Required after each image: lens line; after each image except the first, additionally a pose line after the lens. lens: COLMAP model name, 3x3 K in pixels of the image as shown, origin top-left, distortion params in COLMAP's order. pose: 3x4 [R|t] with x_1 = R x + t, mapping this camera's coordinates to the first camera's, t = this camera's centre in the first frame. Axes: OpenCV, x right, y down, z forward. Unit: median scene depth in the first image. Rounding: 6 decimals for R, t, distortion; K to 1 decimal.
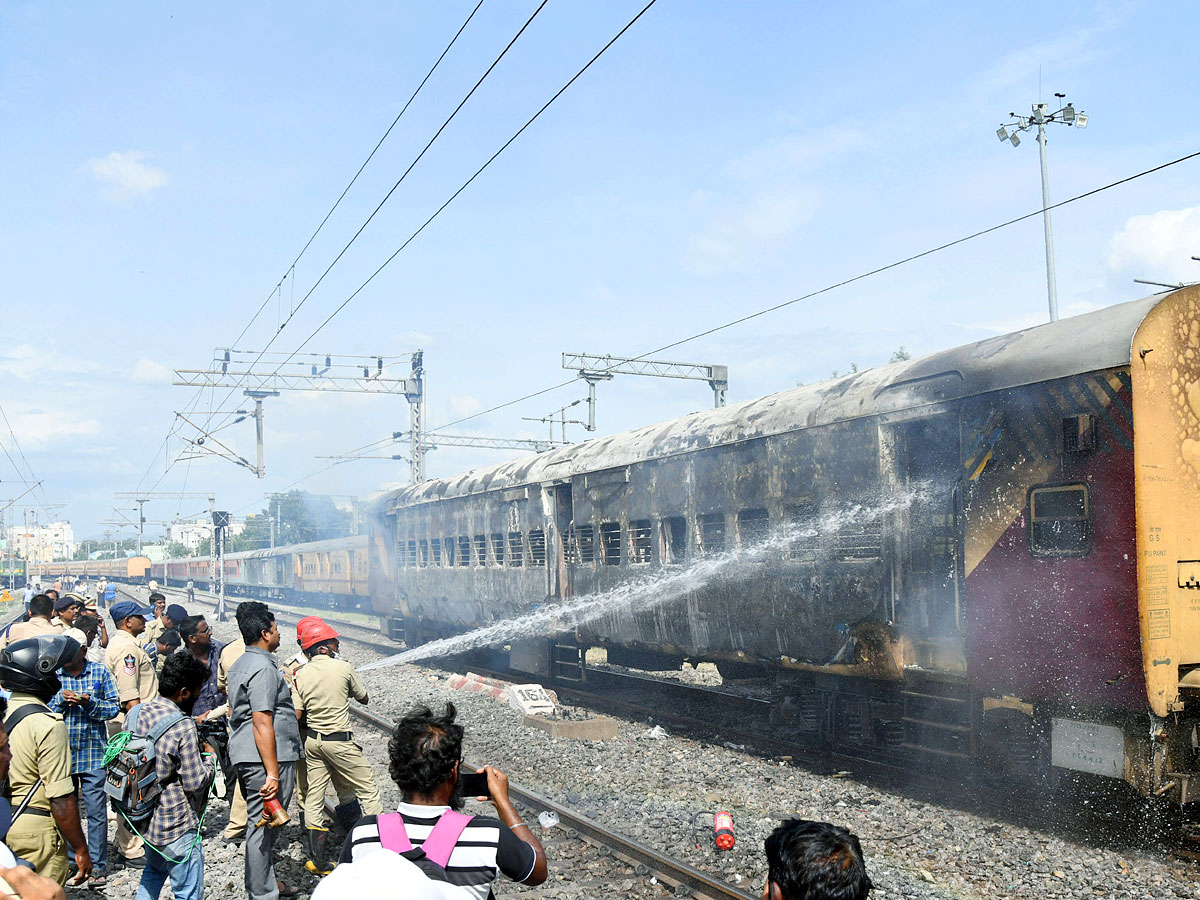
lens RADIAL K [[1428.5, 0, 601.1], [0, 1428.5, 533.8], [0, 0, 1]] dist [-0.121079, 0.061221]
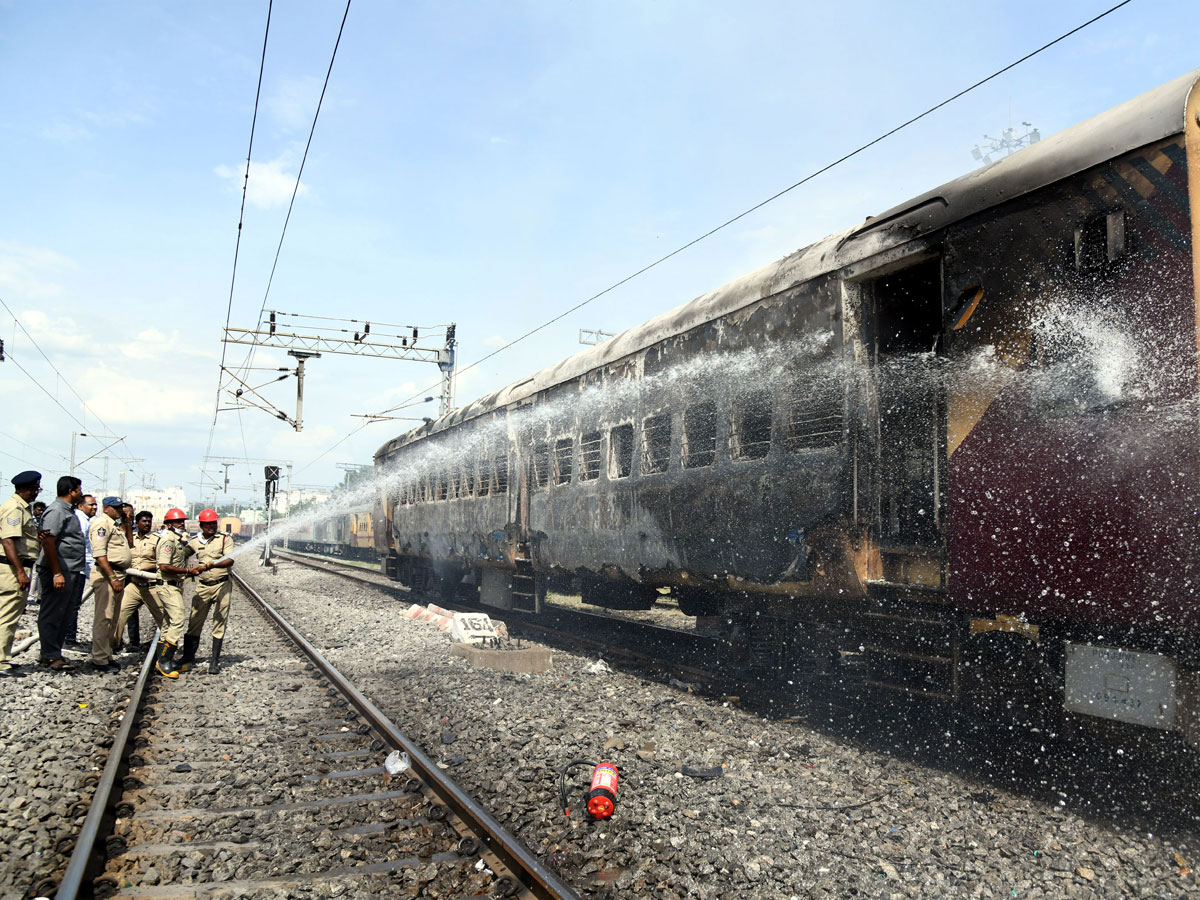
lens RADIAL K [[1162.5, 0, 695.1], [0, 1162.5, 392.1], [0, 0, 1]] dist [-0.085683, 0.012762]
pose [[0.998327, 0.039392, 0.042326, 0.069892], [-0.034431, 0.993094, -0.112153, 0.052561], [-0.046451, 0.110508, 0.992789, 0.286343]]
